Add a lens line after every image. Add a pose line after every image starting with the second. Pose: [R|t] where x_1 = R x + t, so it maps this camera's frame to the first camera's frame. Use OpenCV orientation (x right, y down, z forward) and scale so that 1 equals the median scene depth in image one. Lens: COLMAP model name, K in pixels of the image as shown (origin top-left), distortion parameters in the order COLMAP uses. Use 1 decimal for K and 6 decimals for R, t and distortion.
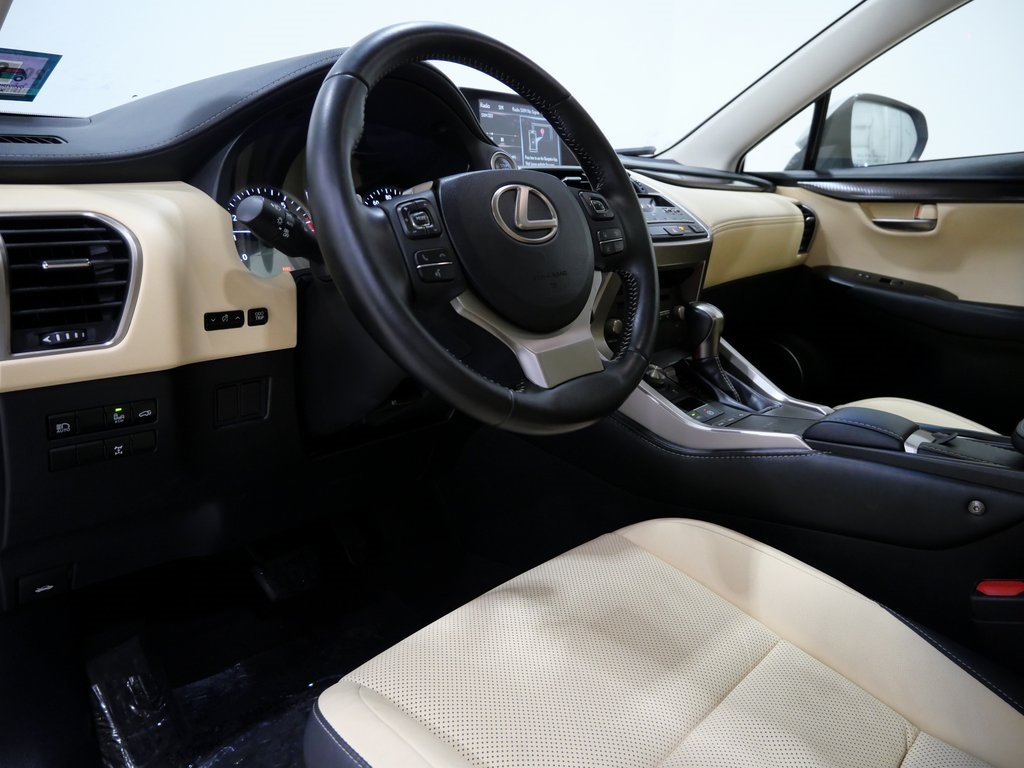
lens RADIAL K [[733.1, 0, 512.0], [0, 733.1, 384.0], [0, 0, 1]] dist [-0.051732, 0.000135]
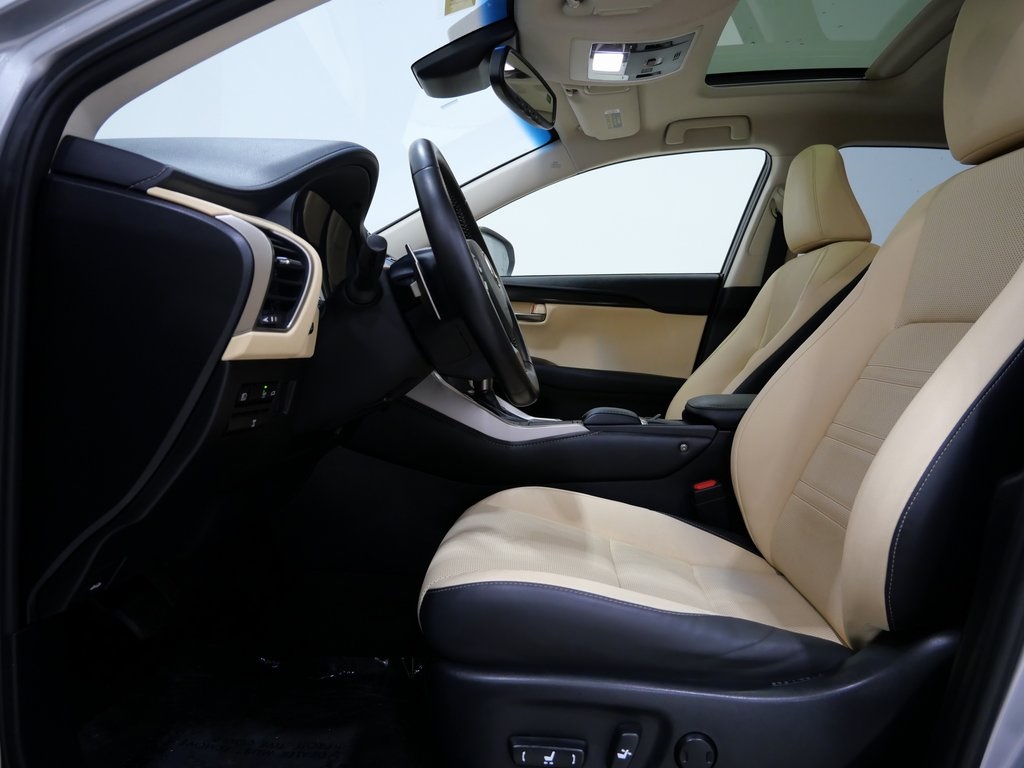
lens RADIAL K [[733.1, 0, 512.0], [0, 733.1, 384.0], [0, 0, 1]] dist [-0.051732, 0.000135]
pose [[0.770127, 0.005881, 0.637864, -0.587586], [0.094528, 0.987865, -0.123237, 0.129219], [-0.630848, 0.155204, 0.760225, -0.119539]]
